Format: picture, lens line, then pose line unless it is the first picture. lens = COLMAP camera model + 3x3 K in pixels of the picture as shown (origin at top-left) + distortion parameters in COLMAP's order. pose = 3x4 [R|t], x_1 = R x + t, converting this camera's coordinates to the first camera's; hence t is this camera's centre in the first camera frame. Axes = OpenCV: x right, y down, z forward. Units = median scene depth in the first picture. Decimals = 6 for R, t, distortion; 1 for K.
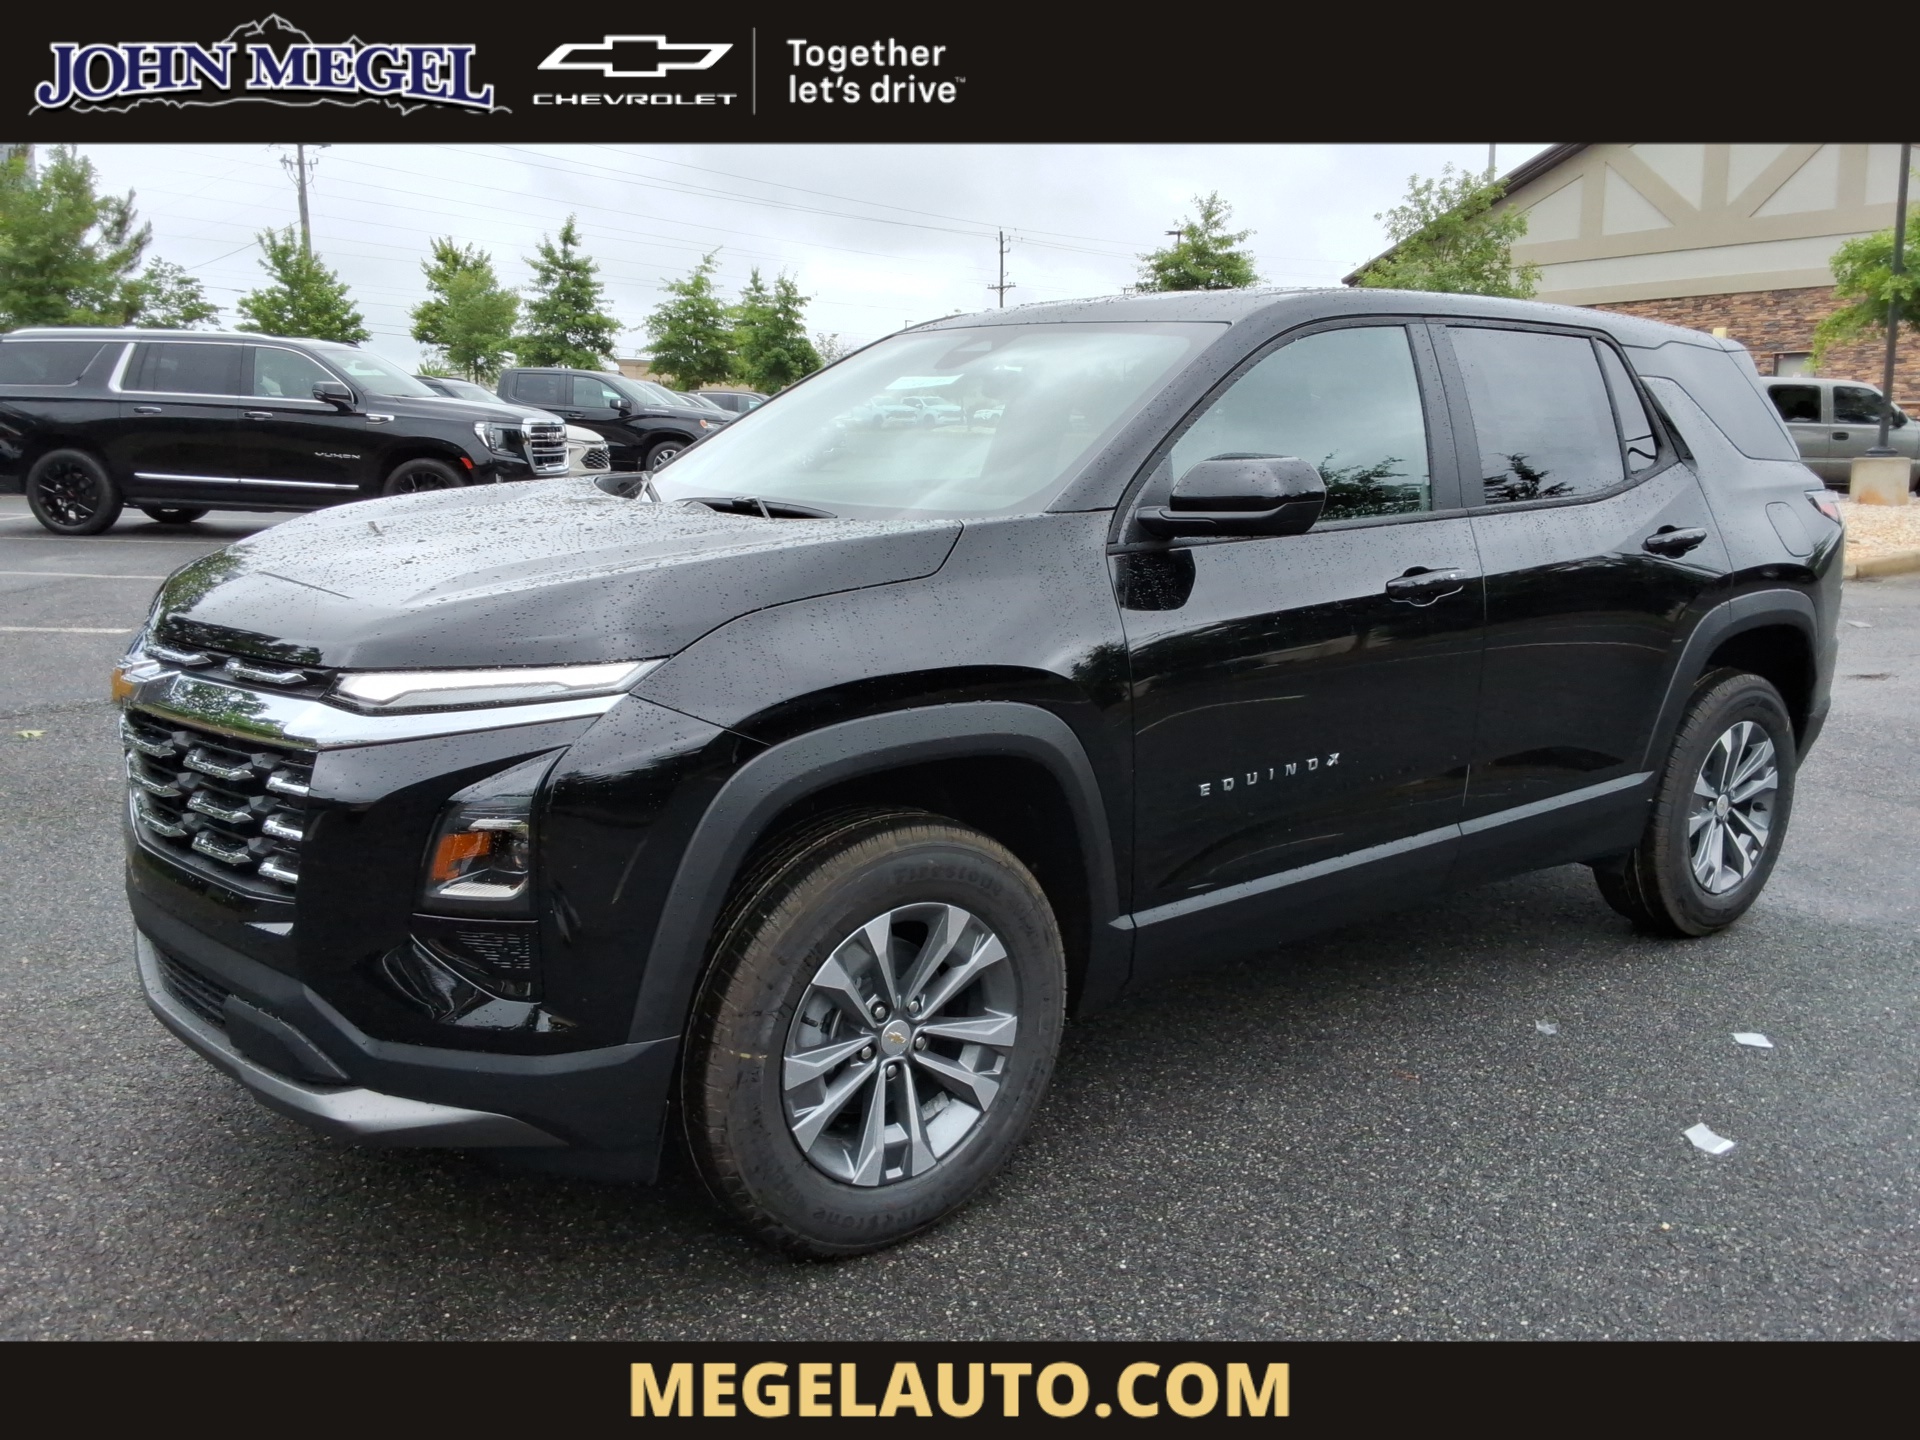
lens RADIAL K [[1543.8, 0, 966.3], [0, 1543.8, 715.7], [0, 0, 1]] dist [0.089226, -0.131022]
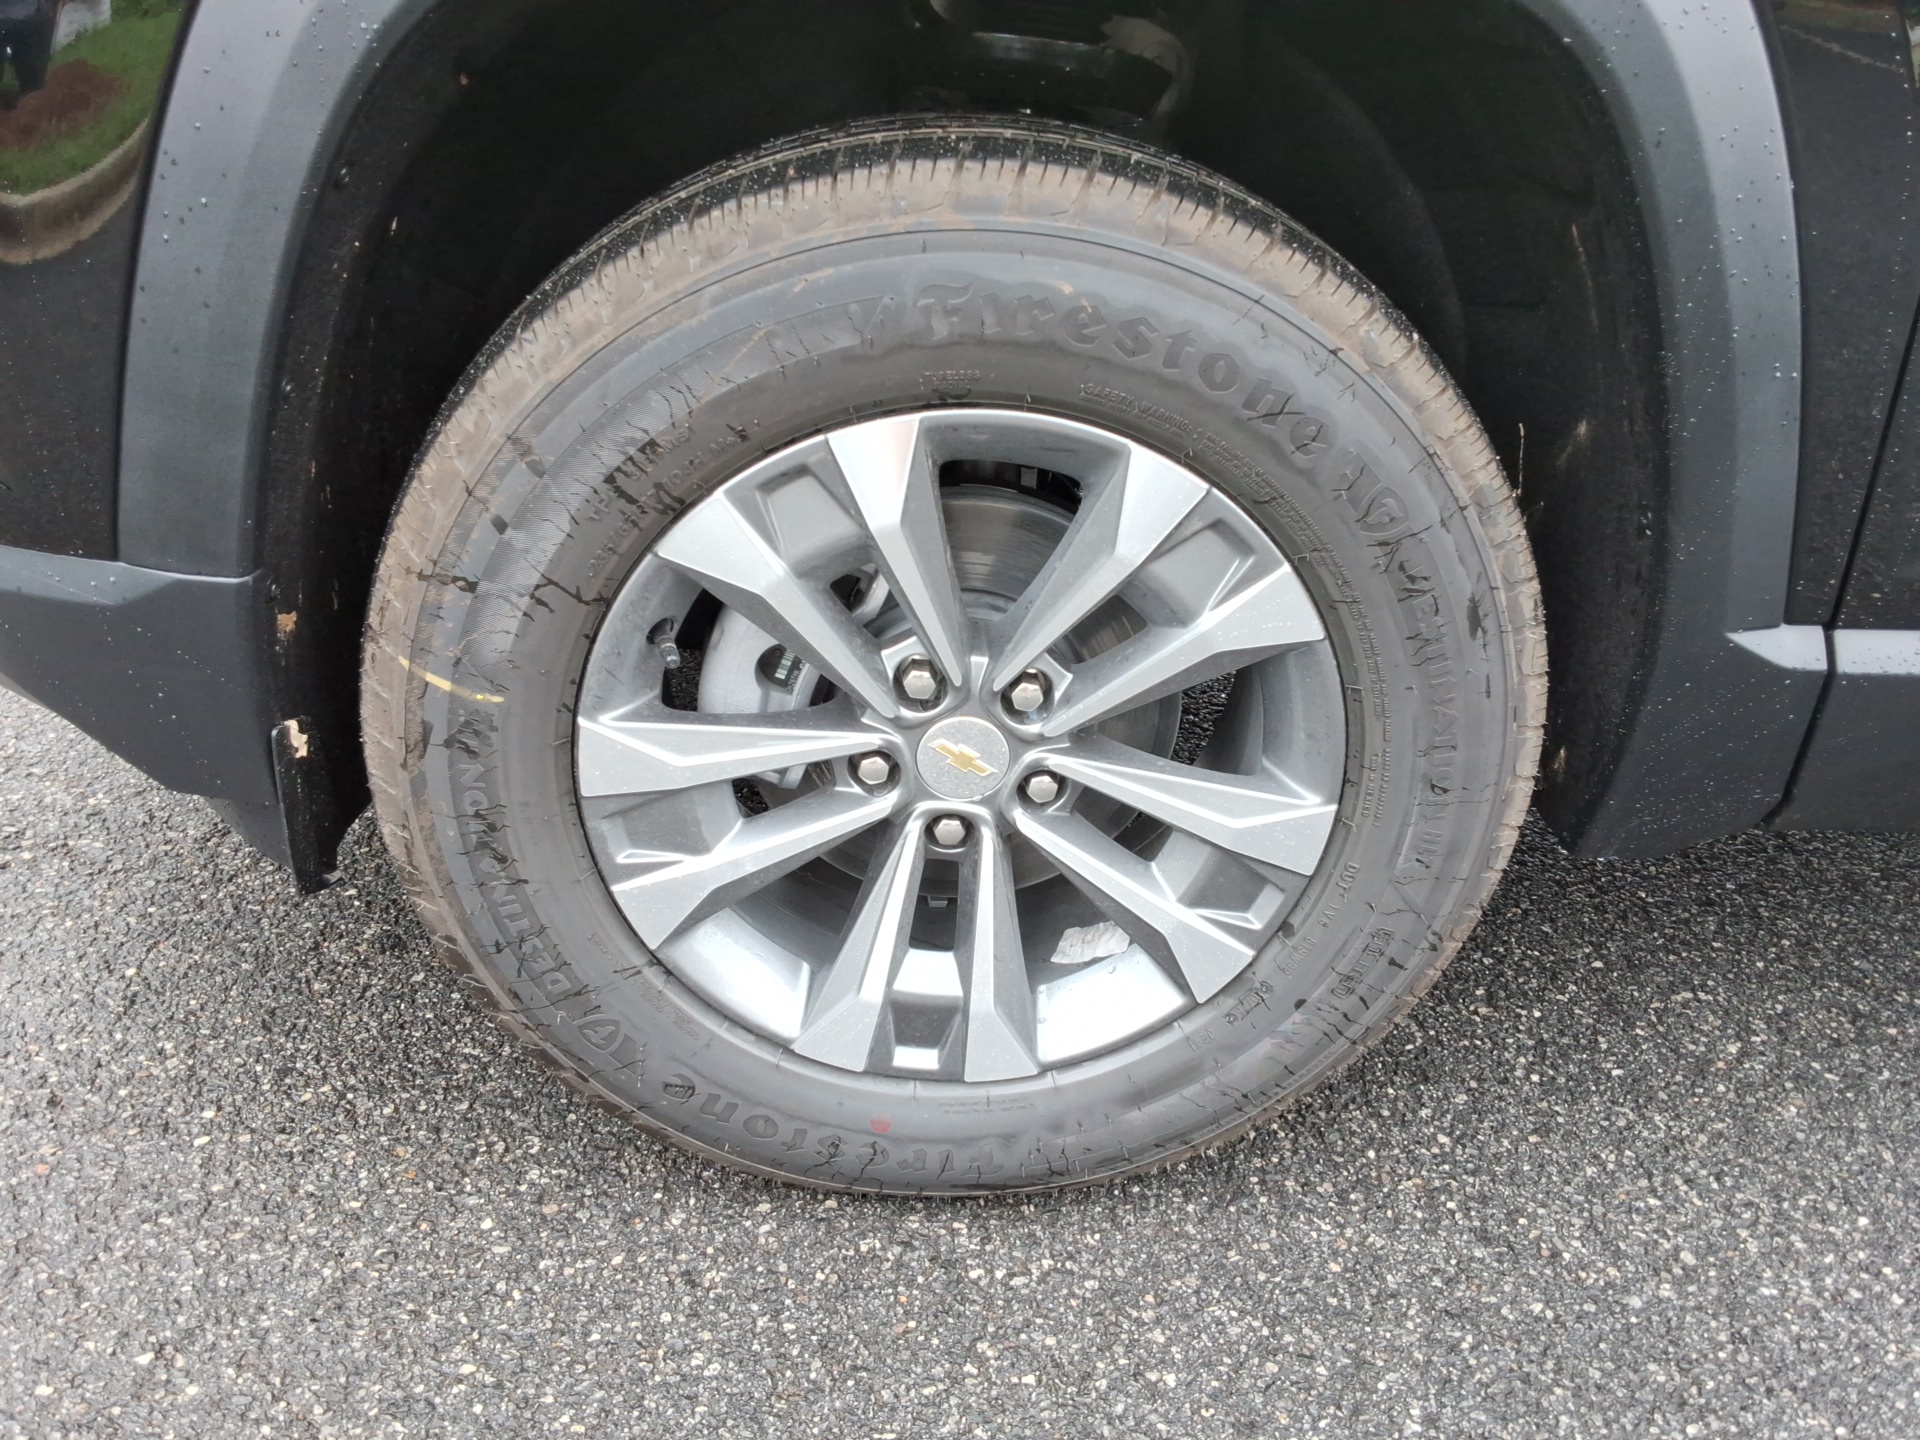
lens RADIAL K [[1543.8, 0, 949.7], [0, 1543.8, 710.7], [0, 0, 1]] dist [0.089226, -0.131022]
pose [[0.803417, 0.295692, -0.516804, 0.145710], [-0.153647, 0.941533, 0.299846, 0.080459], [0.575251, -0.161496, 0.801876, 0.681048]]
